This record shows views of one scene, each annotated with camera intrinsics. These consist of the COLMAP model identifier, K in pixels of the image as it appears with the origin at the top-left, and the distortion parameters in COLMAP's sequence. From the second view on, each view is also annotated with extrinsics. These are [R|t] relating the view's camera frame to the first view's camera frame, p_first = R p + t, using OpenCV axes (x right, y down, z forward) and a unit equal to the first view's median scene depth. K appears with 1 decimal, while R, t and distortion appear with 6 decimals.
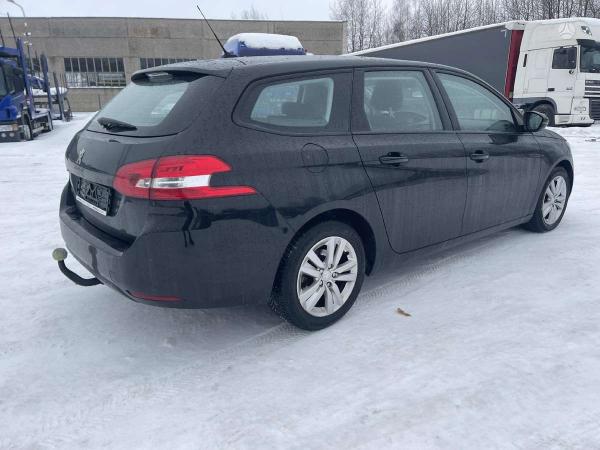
lens RADIAL K [[462.4, 0, 300.0], [0, 462.4, 225.0], [0, 0, 1]] dist [0.079147, -0.111270]
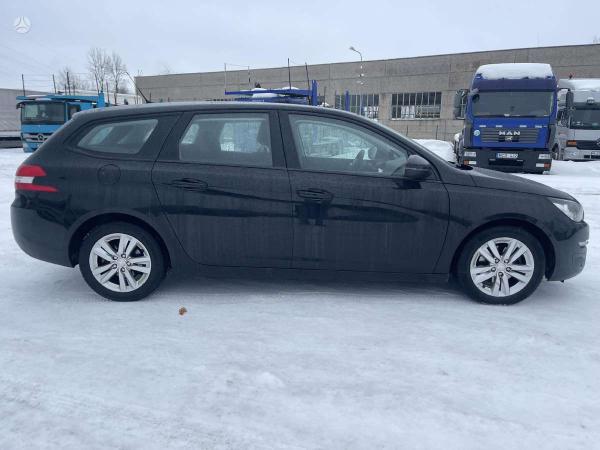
lens RADIAL K [[462.4, 0, 300.0], [0, 462.4, 225.0], [0, 0, 1]] dist [0.079147, -0.111270]
pose [[0.748014, 0.151665, -0.646121, 1.282883], [-0.190539, 0.981630, 0.009833, -0.108370], [0.635743, 0.115756, 0.763172, 0.272521]]
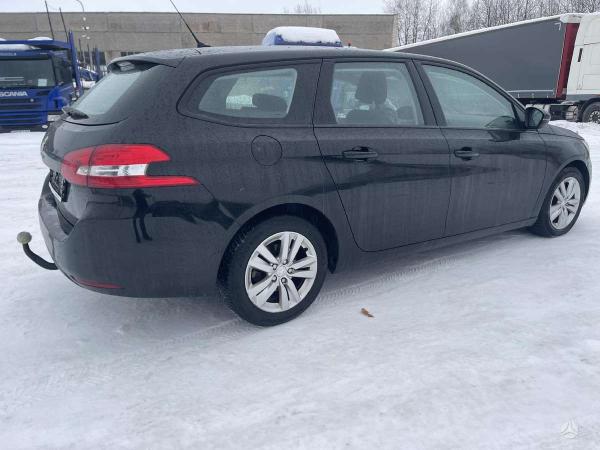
lens RADIAL K [[462.4, 0, 300.0], [0, 462.4, 225.0], [0, 0, 1]] dist [0.079147, -0.111270]
pose [[0.993804, 0.039393, -0.103928, 0.190880], [-0.038300, 0.999188, 0.012493, -0.001961], [0.104336, -0.008435, 0.994506, 0.029977]]
